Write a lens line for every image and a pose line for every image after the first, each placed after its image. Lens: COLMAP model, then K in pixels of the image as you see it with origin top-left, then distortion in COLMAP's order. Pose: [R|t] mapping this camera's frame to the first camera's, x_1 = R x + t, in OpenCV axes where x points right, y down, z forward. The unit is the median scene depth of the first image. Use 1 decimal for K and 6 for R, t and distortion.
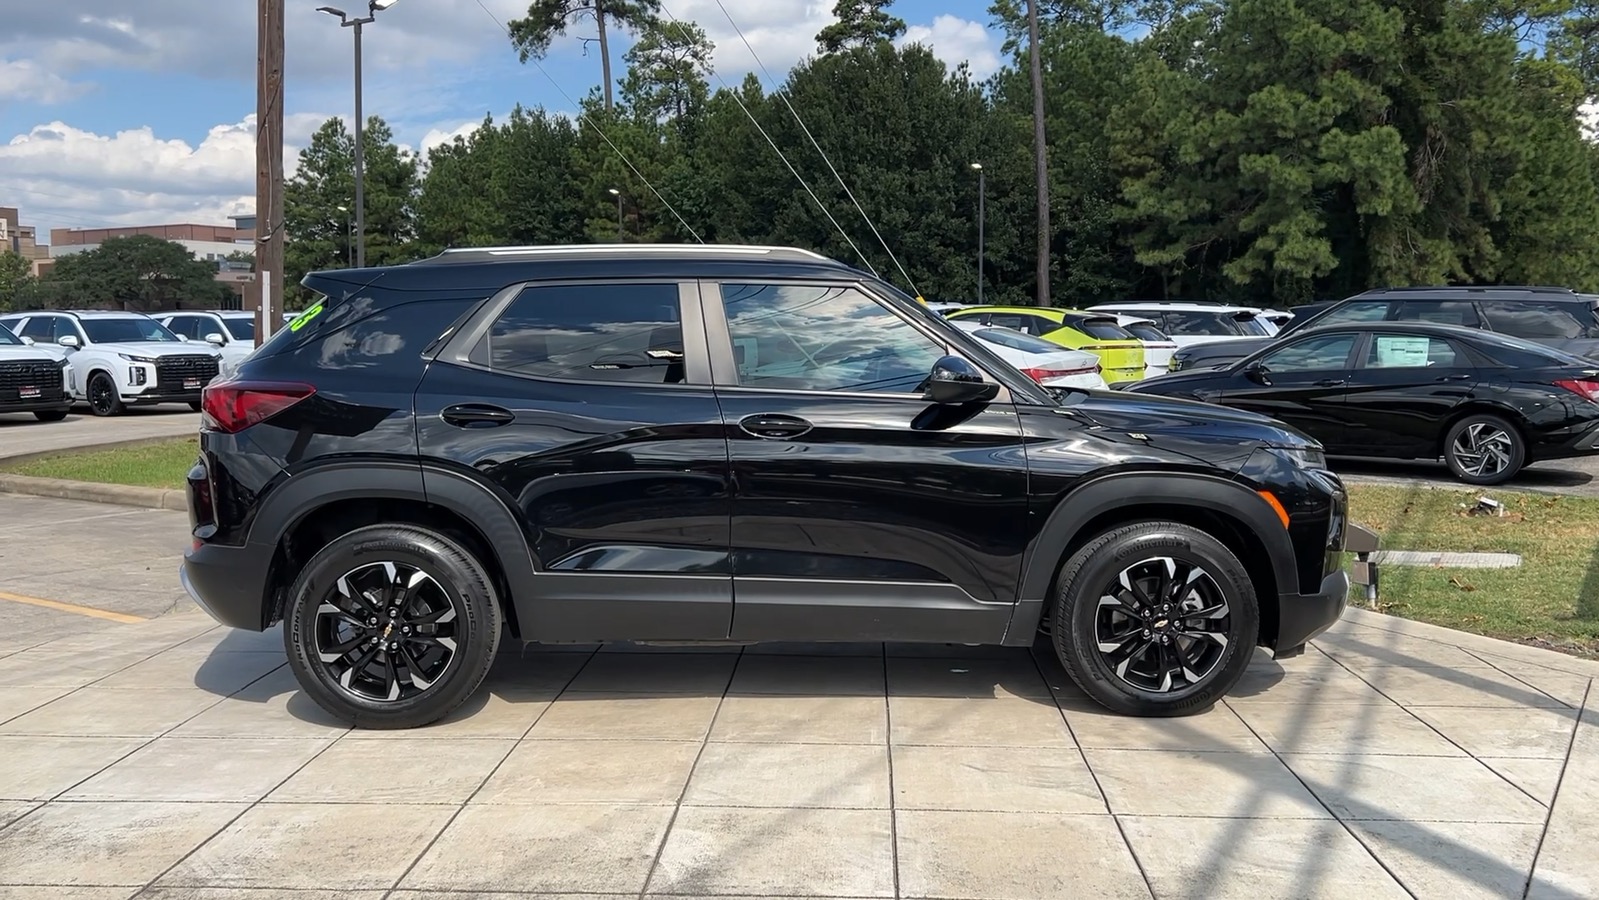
lens RADIAL K [[1364.2, 0, 796.1], [0, 1364.2, 445.2], [0, 0, 1]] dist [0.036015, -0.043829]
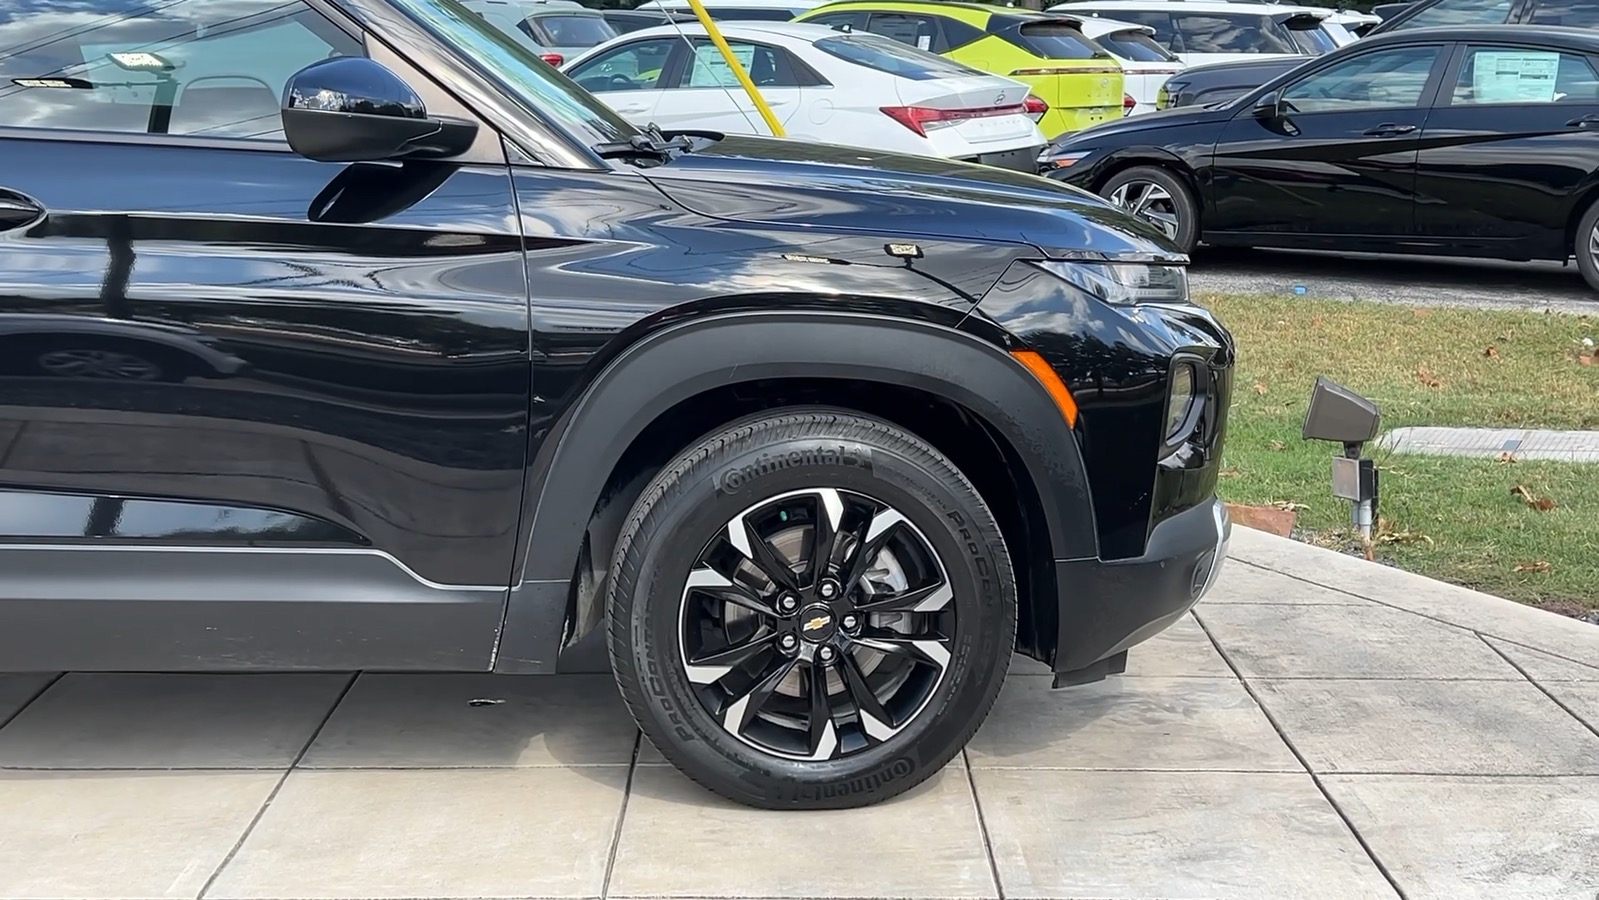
lens RADIAL K [[2113.5, 0, 804.7], [0, 2113.5, 443.0], [0, 0, 1]] dist [0.090098, 0.000000]
pose [[0.997984, -0.004642, 0.063303, 0.168366], [-0.001692, 0.995022, 0.099645, -0.006417], [-0.063450, -0.099551, 0.993007, 0.203617]]
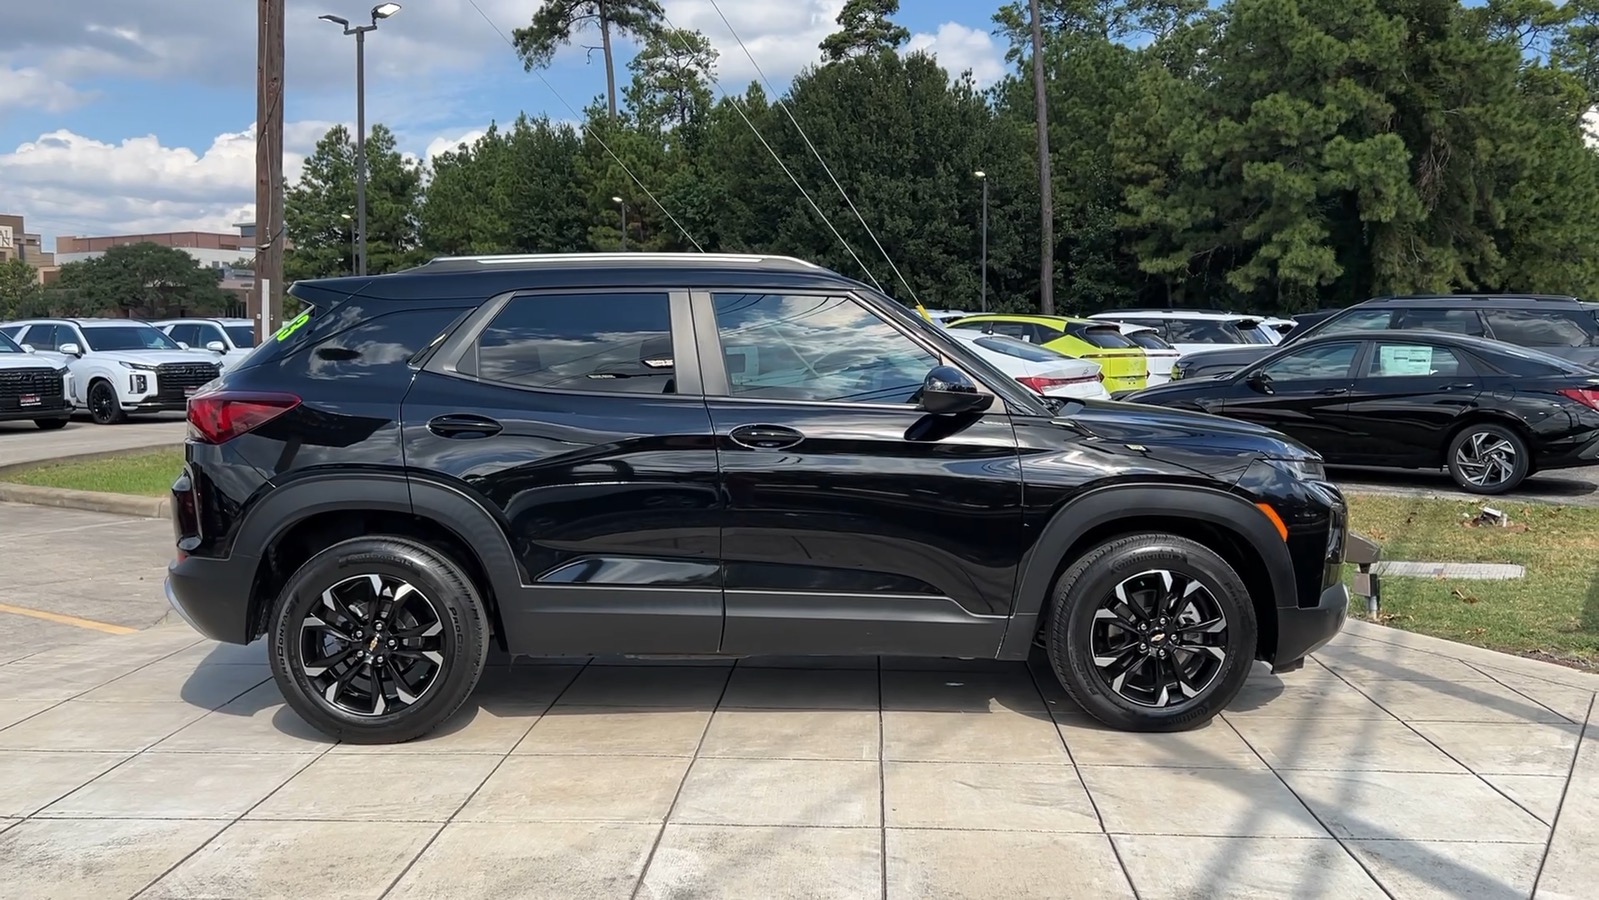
lens RADIAL K [[1364.2, 0, 796.7], [0, 1364.2, 447.4], [0, 0, 1]] dist [0.036015, -0.043829]
pose [[0.999997, 0.000478, -0.002593, 0.007090], [-0.000488, 0.999992, -0.004015, -0.001976], [0.002591, 0.004016, 0.999989, 0.009946]]
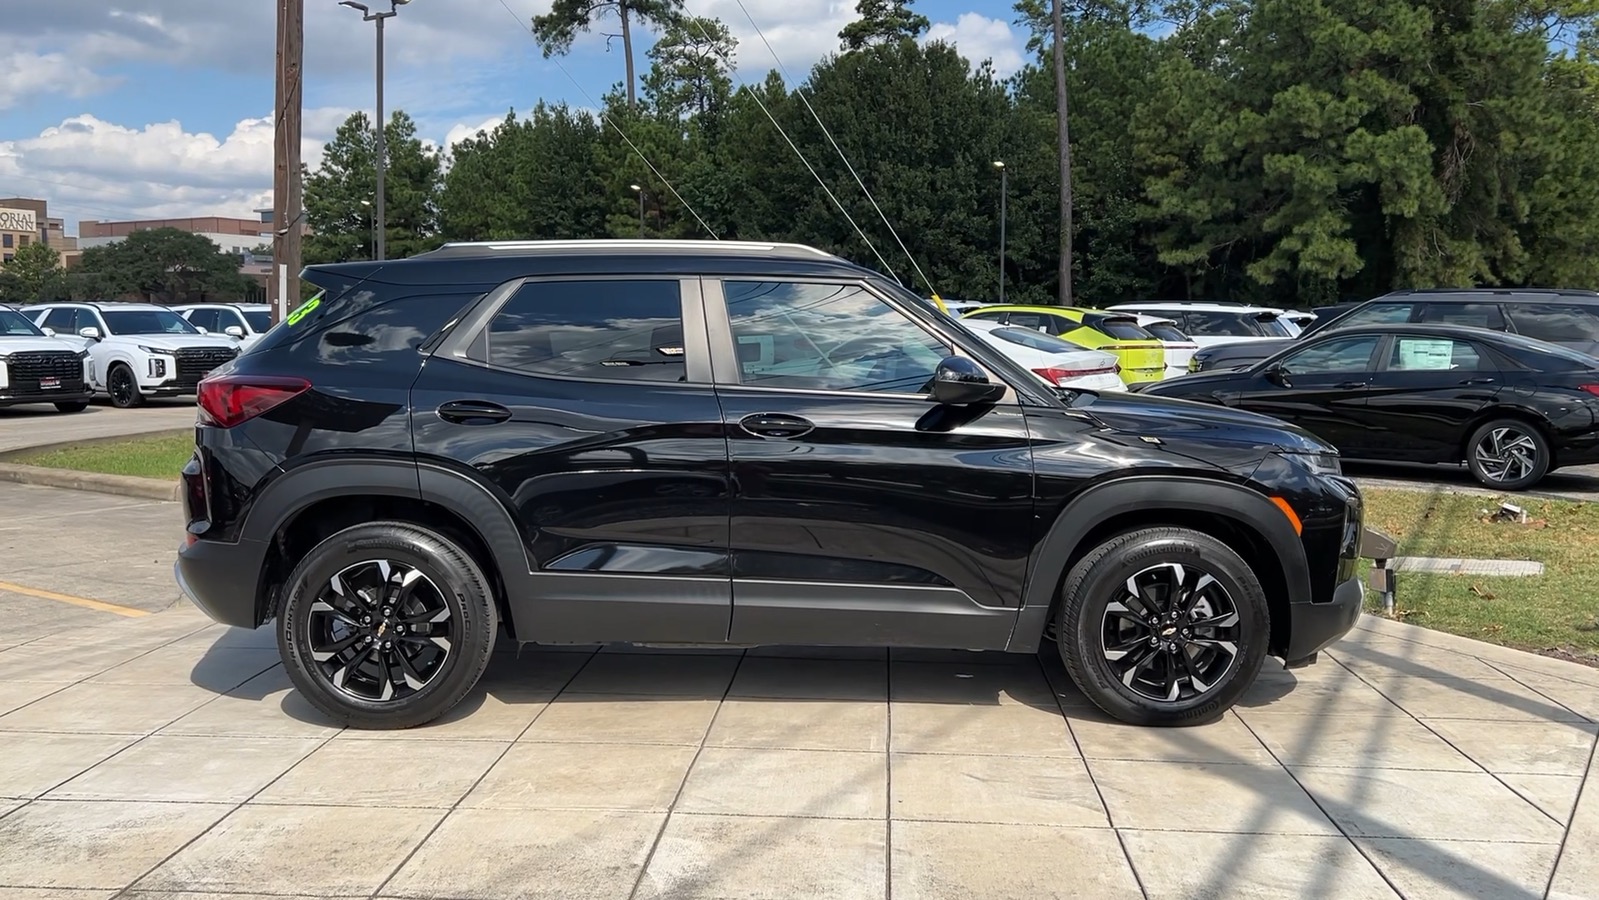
lens RADIAL K [[1364.2, 0, 795.6], [0, 1364.2, 445.5], [0, 0, 1]] dist [0.036015, -0.043829]
pose [[0.999839, 0.009315, -0.015326, 0.010550], [-0.009280, 0.999954, 0.002351, -0.001763], [0.015347, -0.002209, 0.999880, 0.014200]]
